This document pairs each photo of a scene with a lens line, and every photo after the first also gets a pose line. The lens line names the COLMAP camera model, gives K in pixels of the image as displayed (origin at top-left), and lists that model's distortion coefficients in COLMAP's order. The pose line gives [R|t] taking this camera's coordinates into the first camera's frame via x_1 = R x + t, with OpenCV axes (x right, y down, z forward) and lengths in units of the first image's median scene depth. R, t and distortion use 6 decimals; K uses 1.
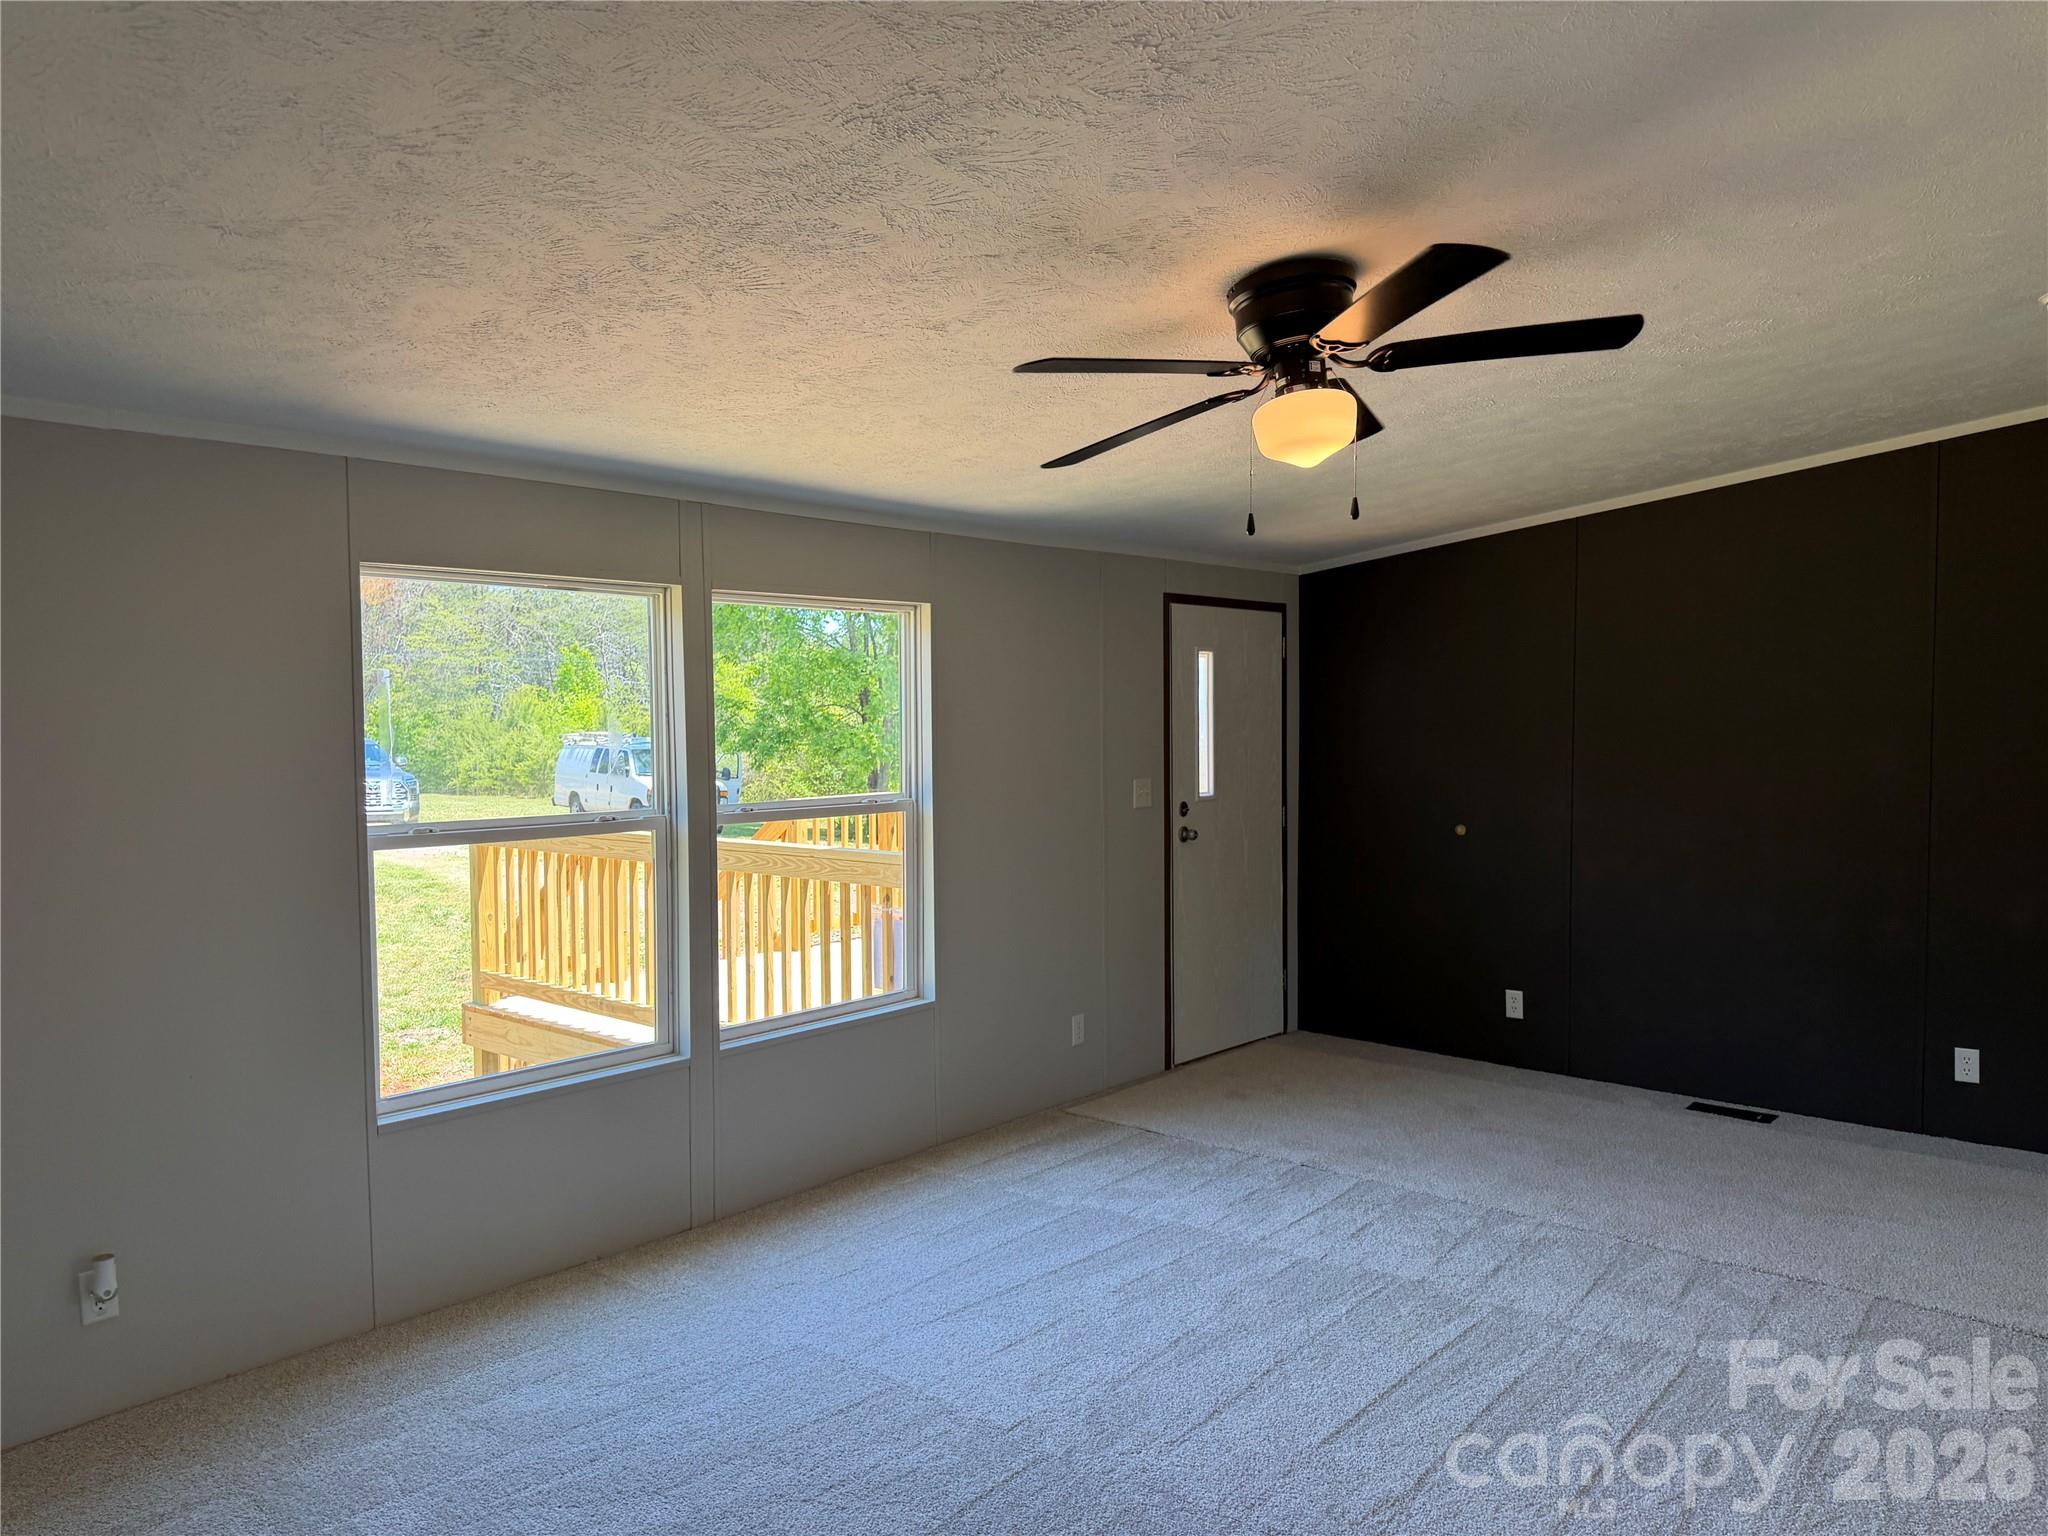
lens RADIAL K [[1450.1, 0, 1060.1], [0, 1450.1, 771.0], [0, 0, 1]] dist [0.034571, -0.031283]
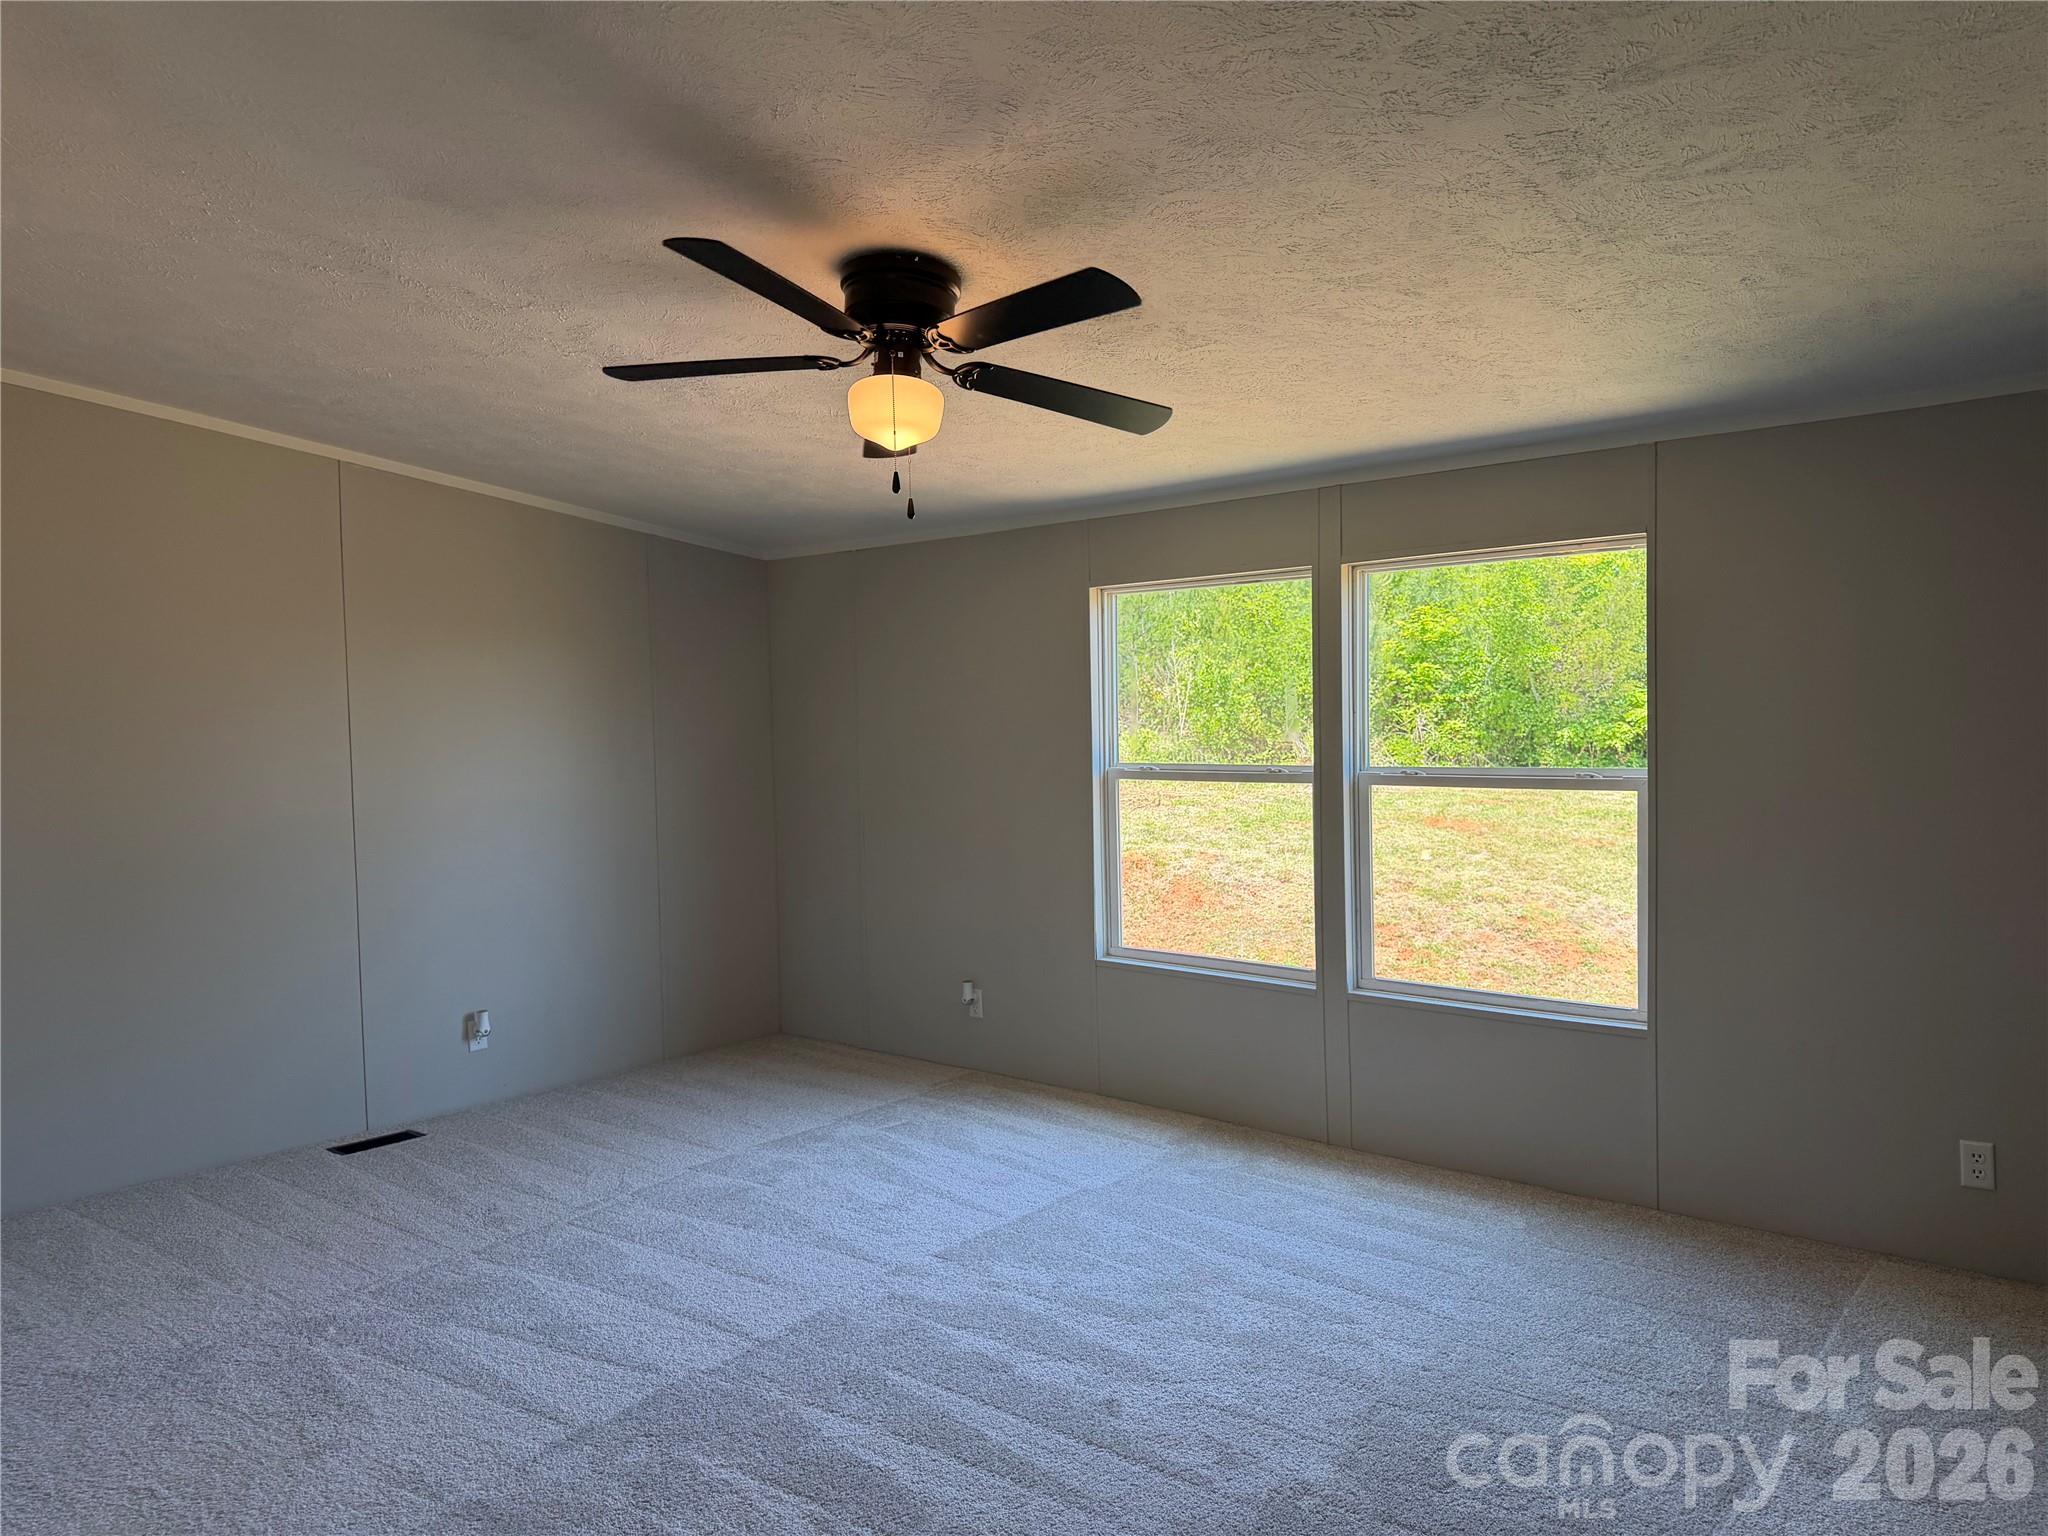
lens RADIAL K [[1450.1, 0, 1023.5], [0, 1450.1, 752.8], [0, 0, 1]] dist [0.034571, -0.031283]
pose [[0.009559, 0.042224, -0.999062, 0.870334], [-0.024709, 0.998813, 0.041978, -0.026197], [0.999649, 0.024285, 0.010591, 0.771448]]
